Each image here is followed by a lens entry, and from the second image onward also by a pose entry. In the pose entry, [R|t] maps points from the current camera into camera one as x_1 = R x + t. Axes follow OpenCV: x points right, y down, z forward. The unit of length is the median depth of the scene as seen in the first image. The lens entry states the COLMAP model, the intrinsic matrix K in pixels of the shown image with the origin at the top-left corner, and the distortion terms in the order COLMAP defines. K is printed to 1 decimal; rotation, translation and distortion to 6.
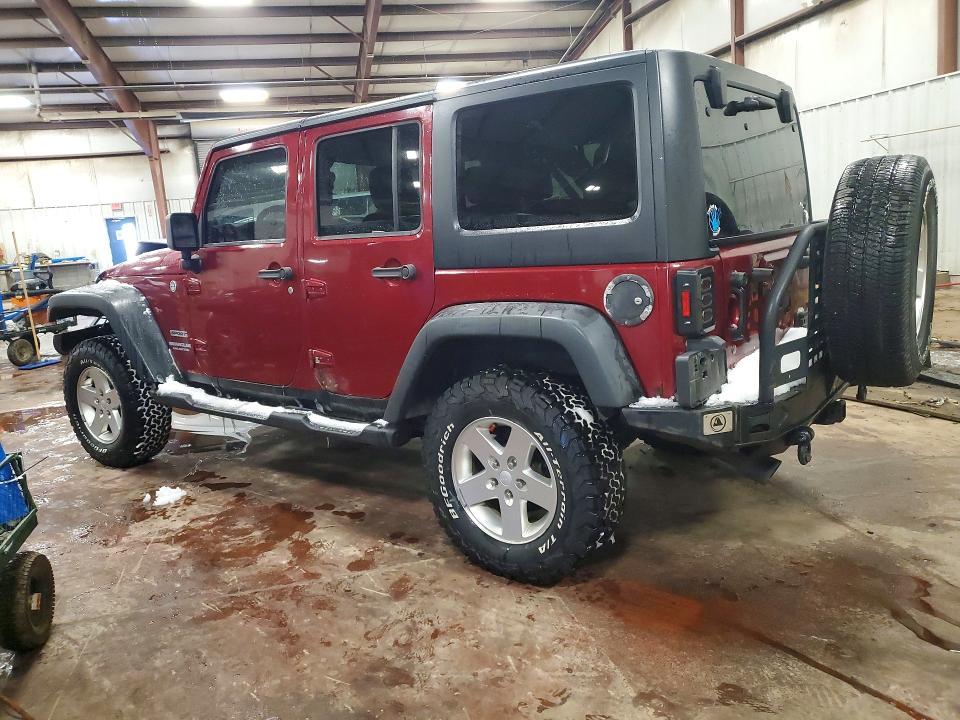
lens RADIAL K [[753.4, 0, 482.6], [0, 753.4, 355.6], [0, 0, 1]] dist [0.005044, 0.009153]
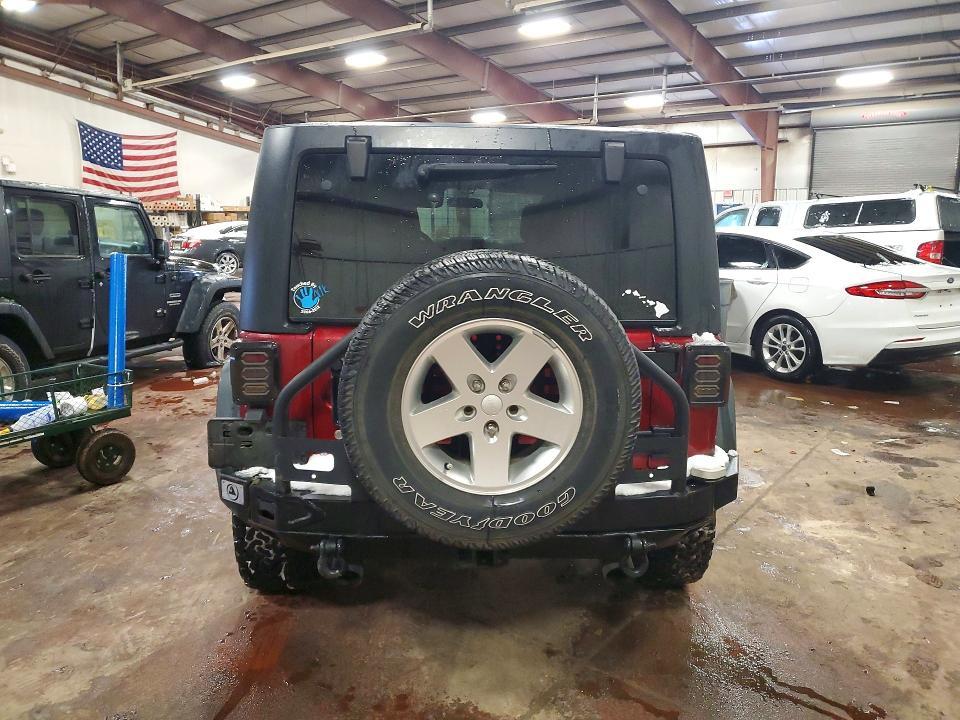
lens RADIAL K [[753.4, 0, 479.1], [0, 753.4, 351.2], [0, 0, 1]] dist [0.005044, 0.009153]
pose [[0.626686, 0.205874, -0.751586, 0.179762], [-0.189916, 0.975740, 0.108919, -0.039209], [0.755776, 0.074480, 0.650581, 0.081573]]
